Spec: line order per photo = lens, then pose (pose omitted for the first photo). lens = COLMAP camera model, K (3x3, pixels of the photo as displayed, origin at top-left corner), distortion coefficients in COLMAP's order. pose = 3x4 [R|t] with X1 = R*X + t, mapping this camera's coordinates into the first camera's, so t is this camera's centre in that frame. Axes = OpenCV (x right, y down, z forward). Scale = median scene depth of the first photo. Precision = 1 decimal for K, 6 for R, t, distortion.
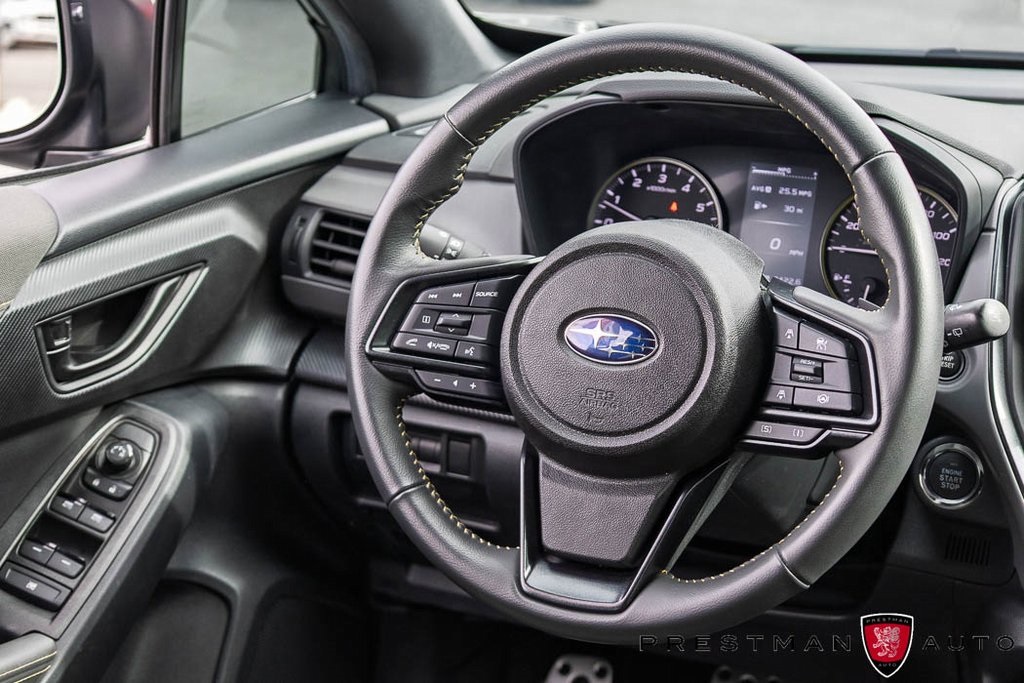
lens RADIAL K [[1914.7, 0, 534.2], [0, 1914.7, 351.7], [0, 0, 1]] dist [0.015938, 0.000000]
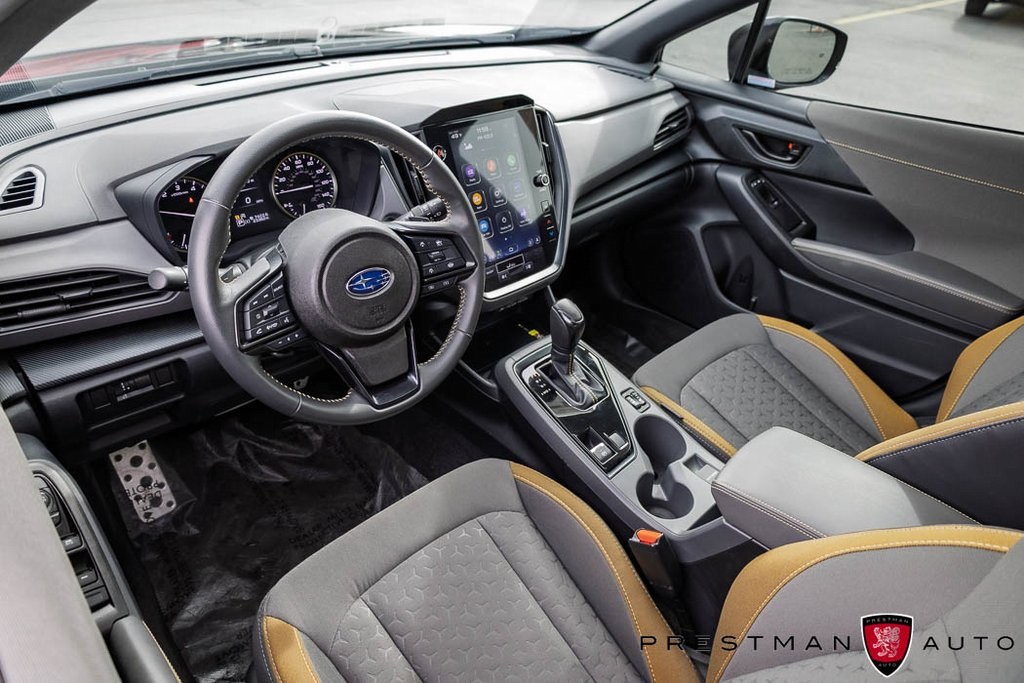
lens RADIAL K [[673.8, 0, 518.3], [0, 673.8, 338.6], [0, 0, 1]] dist [0.005013, 0.007210]
pose [[0.407483, -0.512193, 0.756053, -0.410676], [0.216969, 0.858498, 0.464657, -0.221633], [-0.887064, -0.025300, 0.460953, 0.461734]]
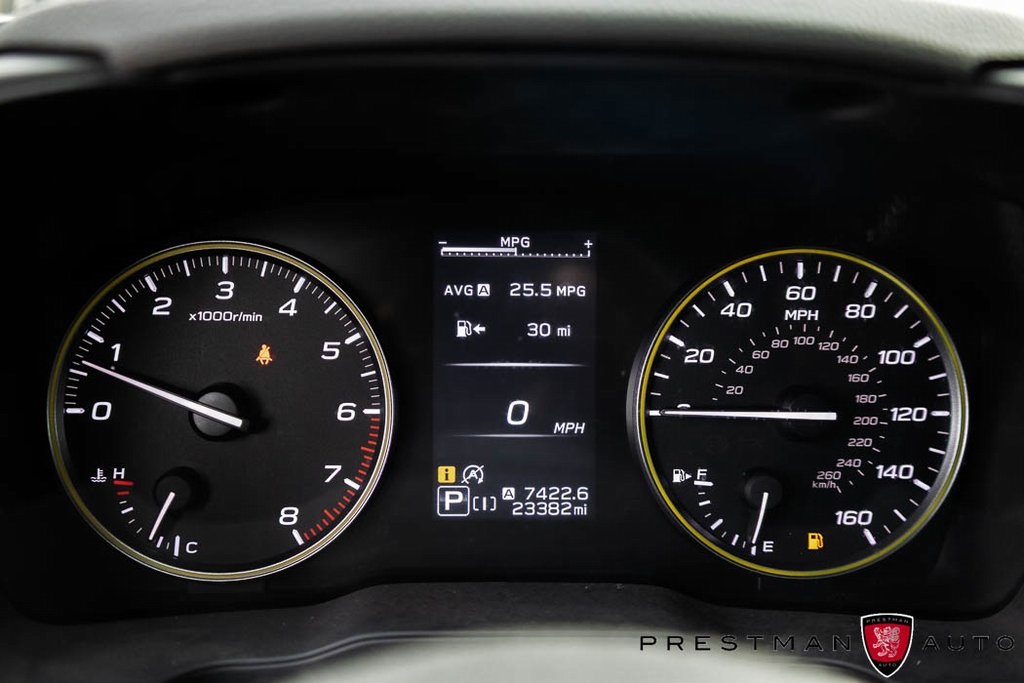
lens RADIAL K [[1115.2, 0, 510.3], [0, 1115.2, 342.1], [0, 0, 1]] dist [0.024224, 0.000000]
pose [[0.907843, -0.142702, 0.394280, 0.029575], [0.124578, 0.989642, 0.071335, -0.100446], [-0.400376, -0.015642, 0.916217, 0.852823]]
